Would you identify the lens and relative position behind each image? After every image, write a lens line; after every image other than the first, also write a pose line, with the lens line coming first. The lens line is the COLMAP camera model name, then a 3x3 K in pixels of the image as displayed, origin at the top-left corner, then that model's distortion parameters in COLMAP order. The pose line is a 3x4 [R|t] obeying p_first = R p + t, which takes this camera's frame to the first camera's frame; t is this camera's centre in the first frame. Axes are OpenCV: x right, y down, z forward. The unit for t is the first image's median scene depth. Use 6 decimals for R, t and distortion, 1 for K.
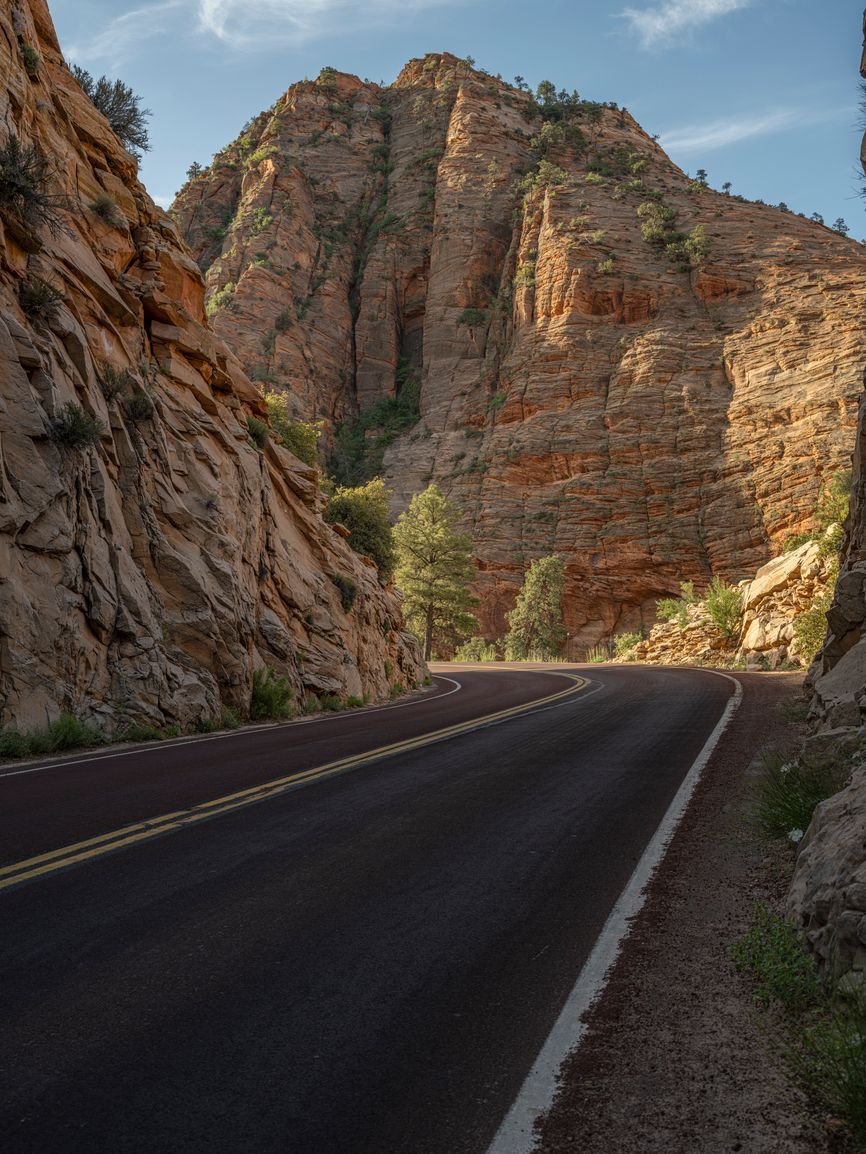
lens RADIAL K [[1242.4, 0, 431.2], [0, 1242.4, 574.5], [0, 0, 1]] dist [0.002167, 0.000000]
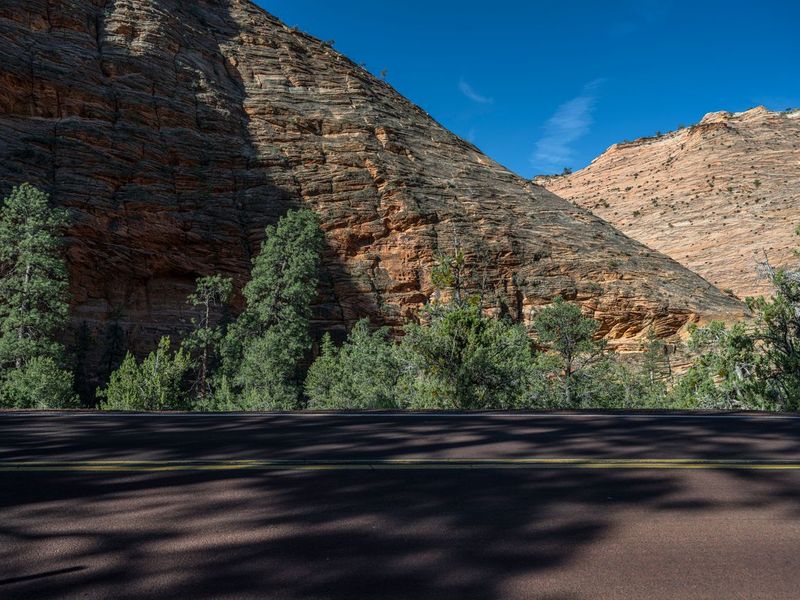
lens RADIAL K [[619.8, 0, 400.0], [0, 619.8, 299.9], [0, 0, 1]] dist [-0.005370, 0.003447]
pose [[0.368699, 0.063703, 0.927363, -0.181725], [-0.079696, 0.996142, -0.036742, 0.038710], [-0.926126, -0.060360, 0.372353, 0.690231]]
